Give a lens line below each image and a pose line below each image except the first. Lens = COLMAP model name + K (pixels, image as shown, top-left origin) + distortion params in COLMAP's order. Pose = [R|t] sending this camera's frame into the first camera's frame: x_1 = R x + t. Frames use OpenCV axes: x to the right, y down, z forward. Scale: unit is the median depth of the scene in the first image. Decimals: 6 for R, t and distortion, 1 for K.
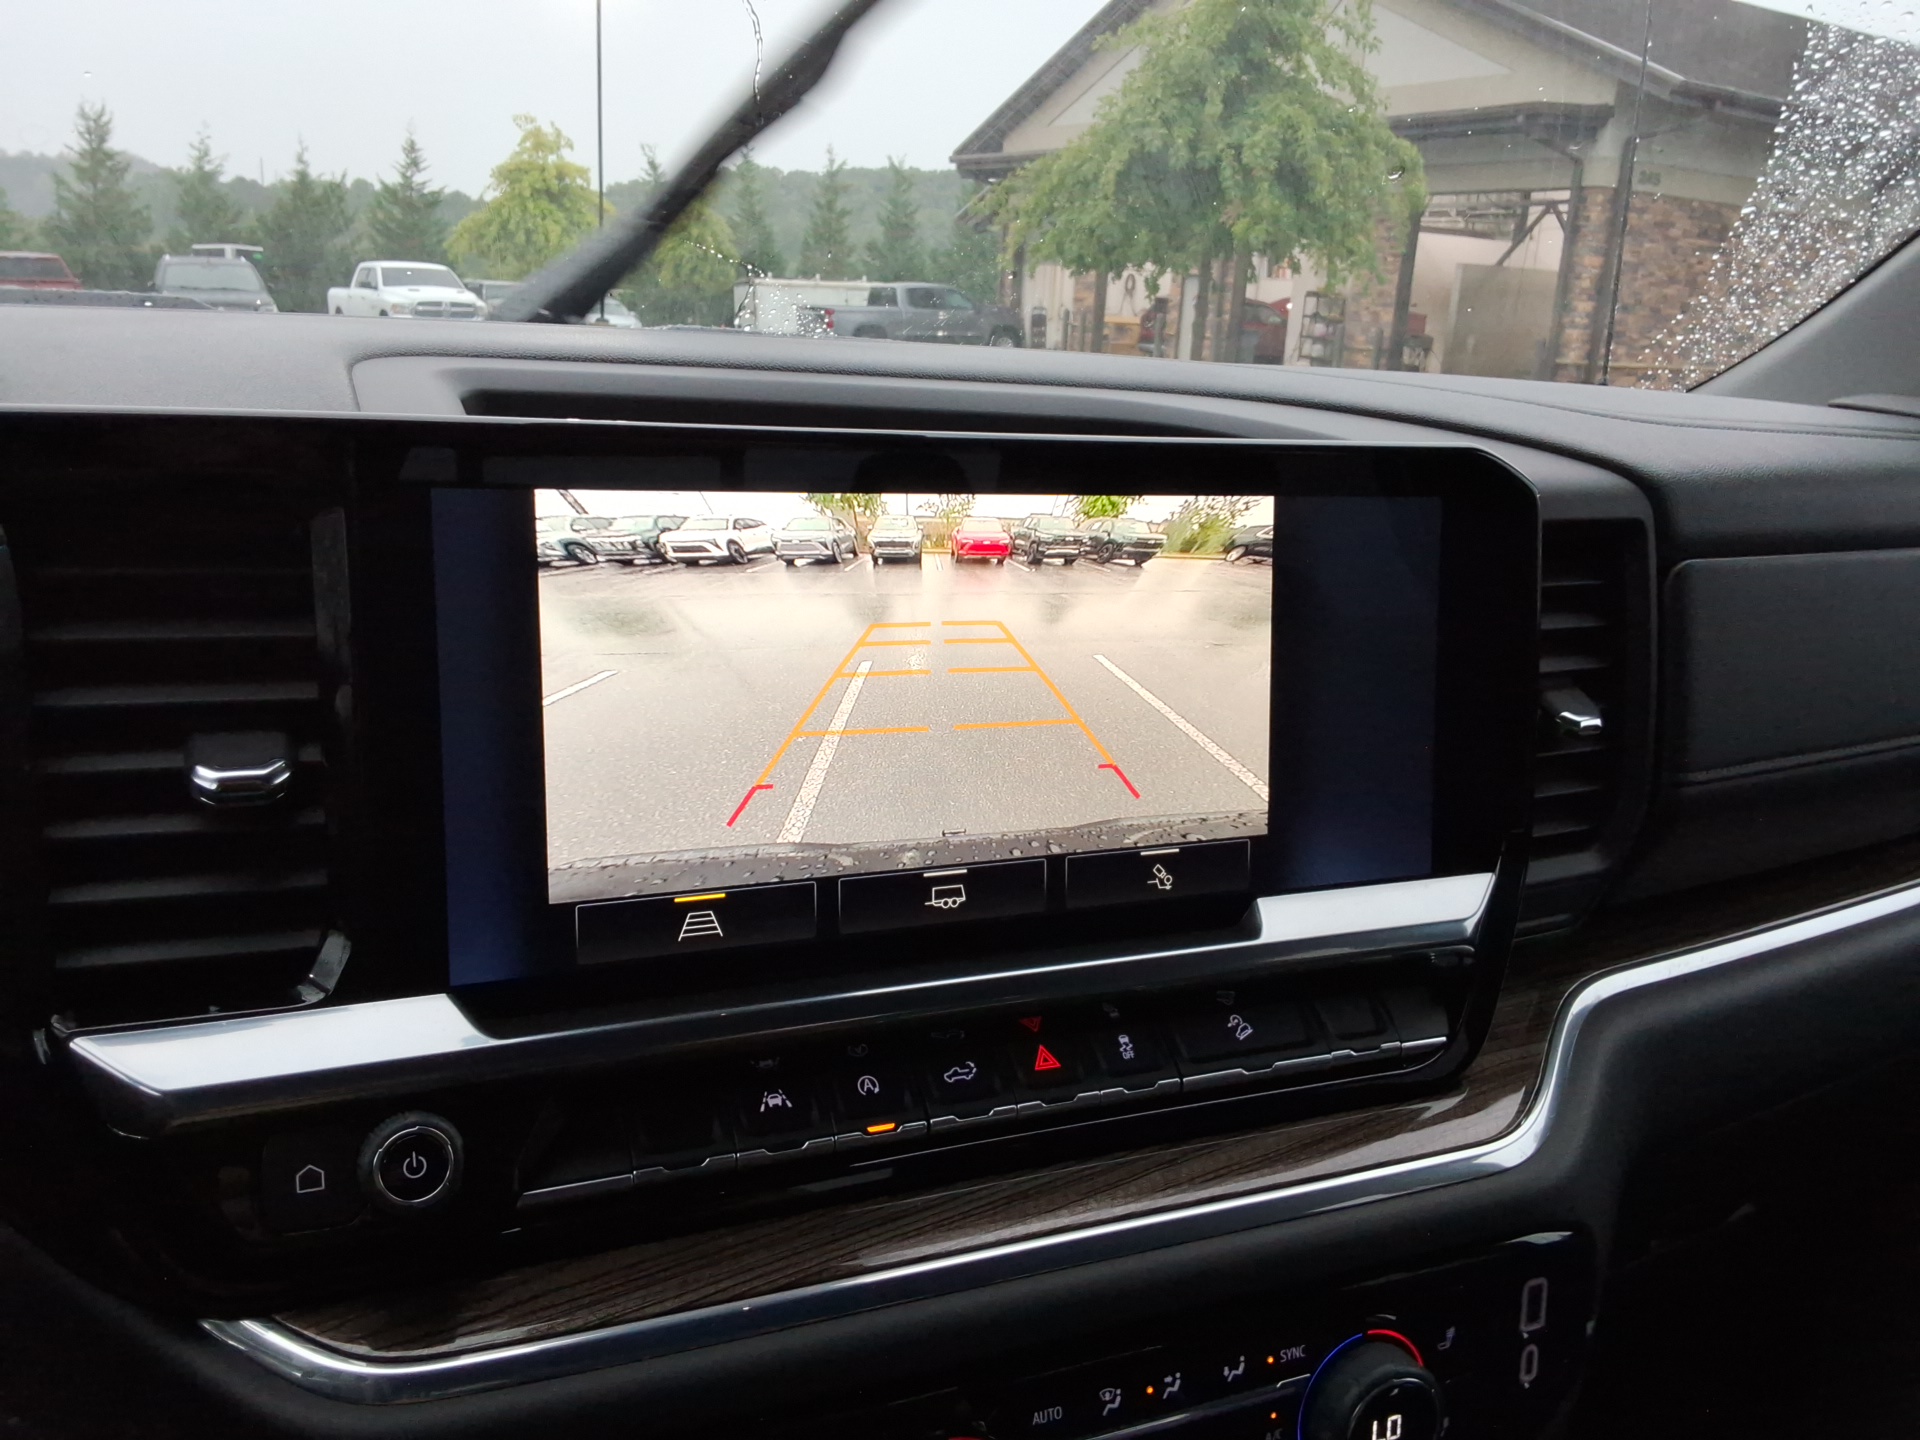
lens RADIAL K [[1544.2, 0, 972.1], [0, 1544.2, 707.1], [0, 0, 1]] dist [0.132150, -0.206587]
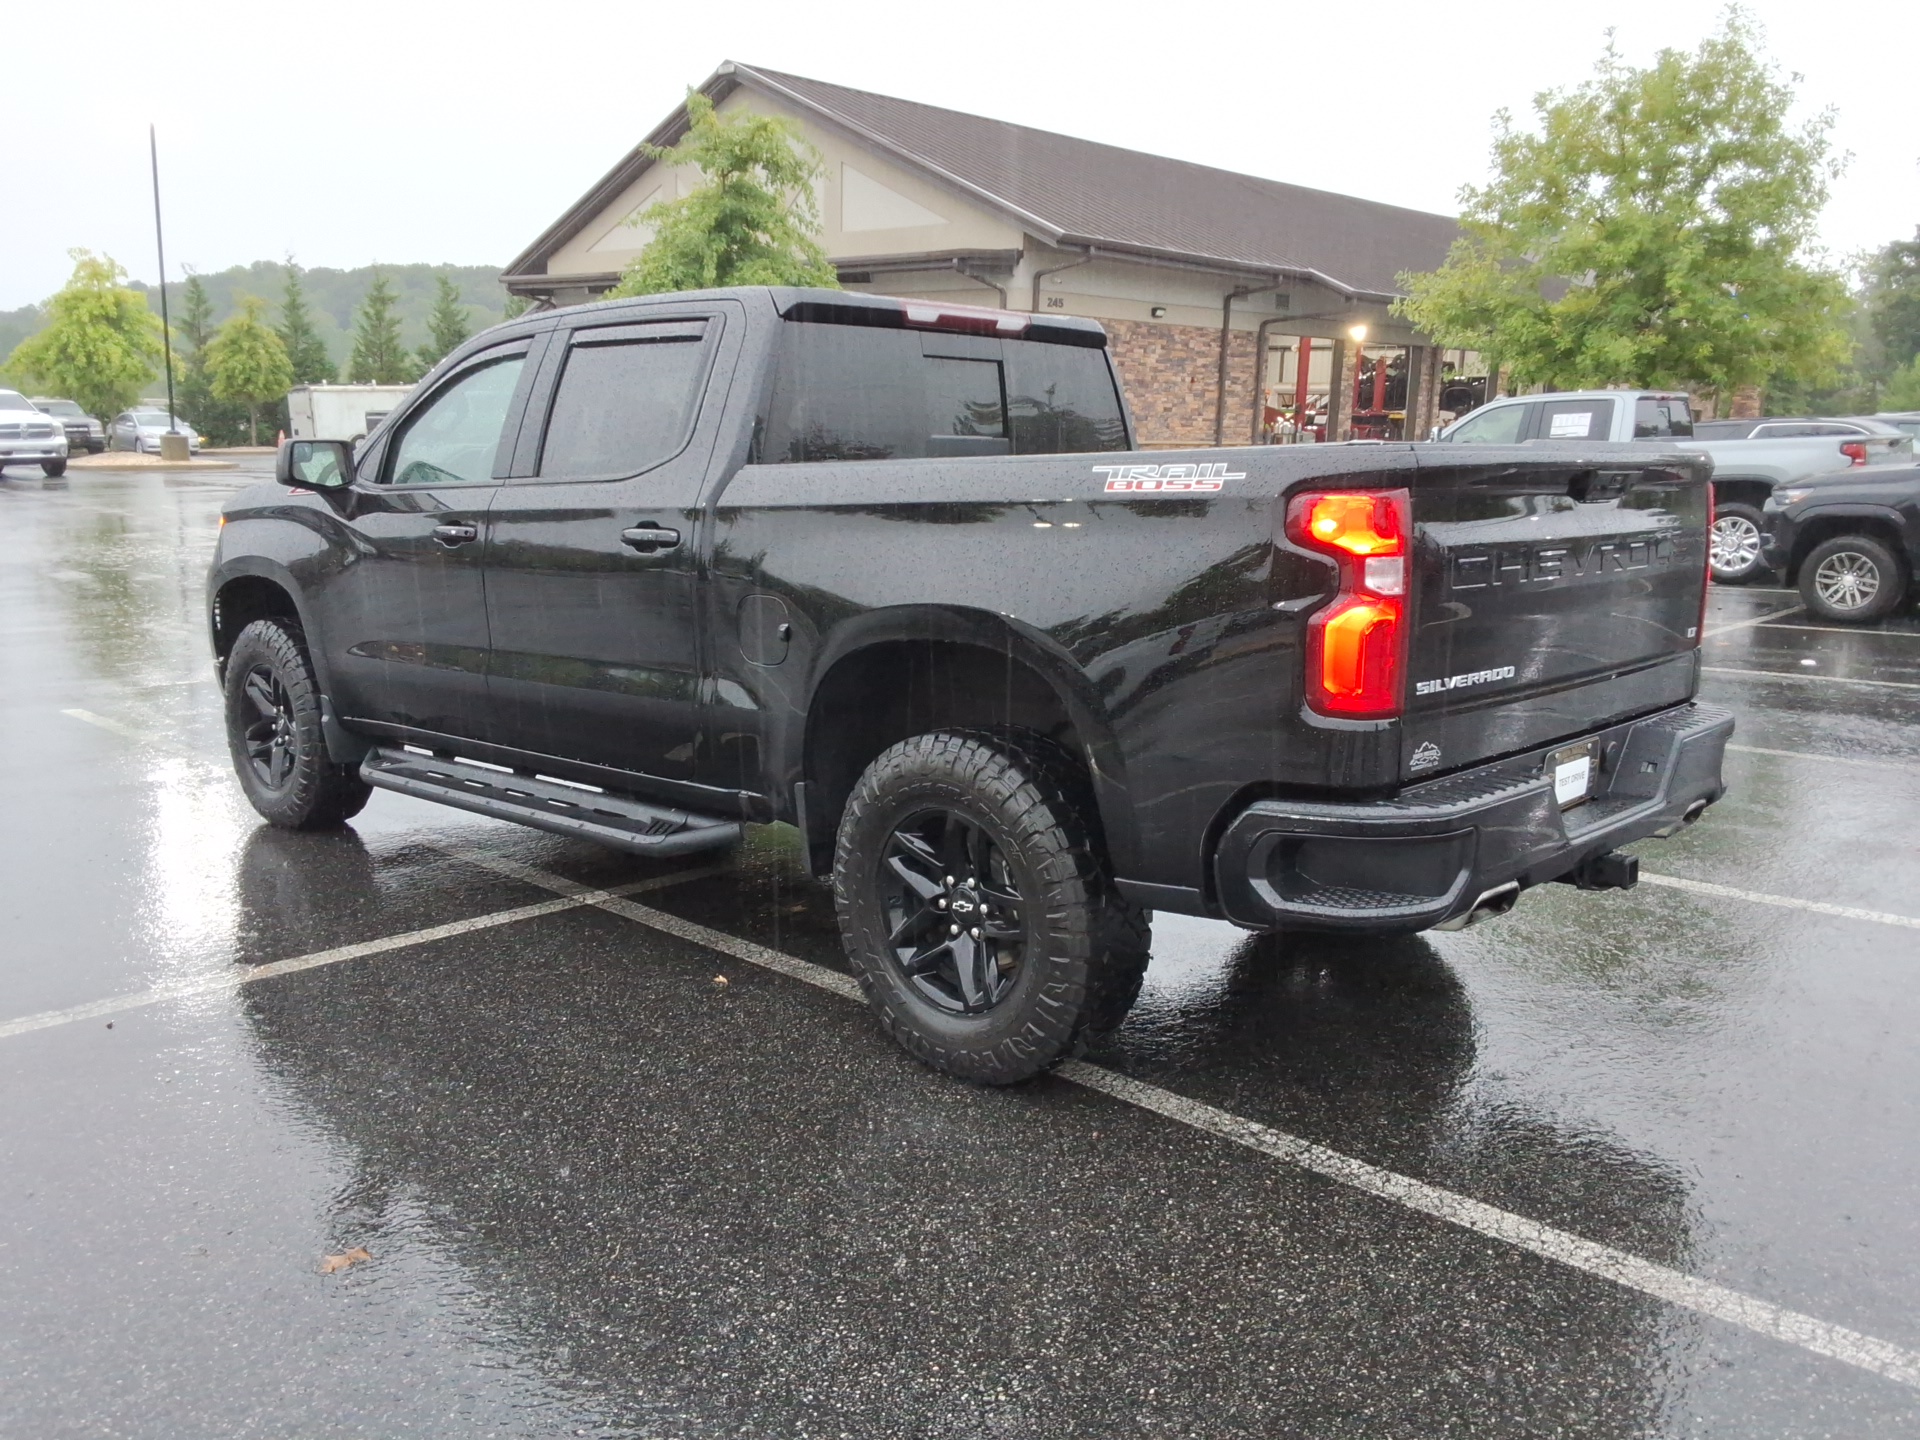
lens RADIAL K [[1545.0, 0, 960.2], [0, 1545.0, 697.2], [0, 0, 1]] dist [0.129565, -0.202746]
pose [[0.963482, -0.083716, 0.254351, -0.009979], [0.098558, 0.994060, -0.046158, 0.047767], [-0.248976, 0.069541, 0.966010, -0.221991]]
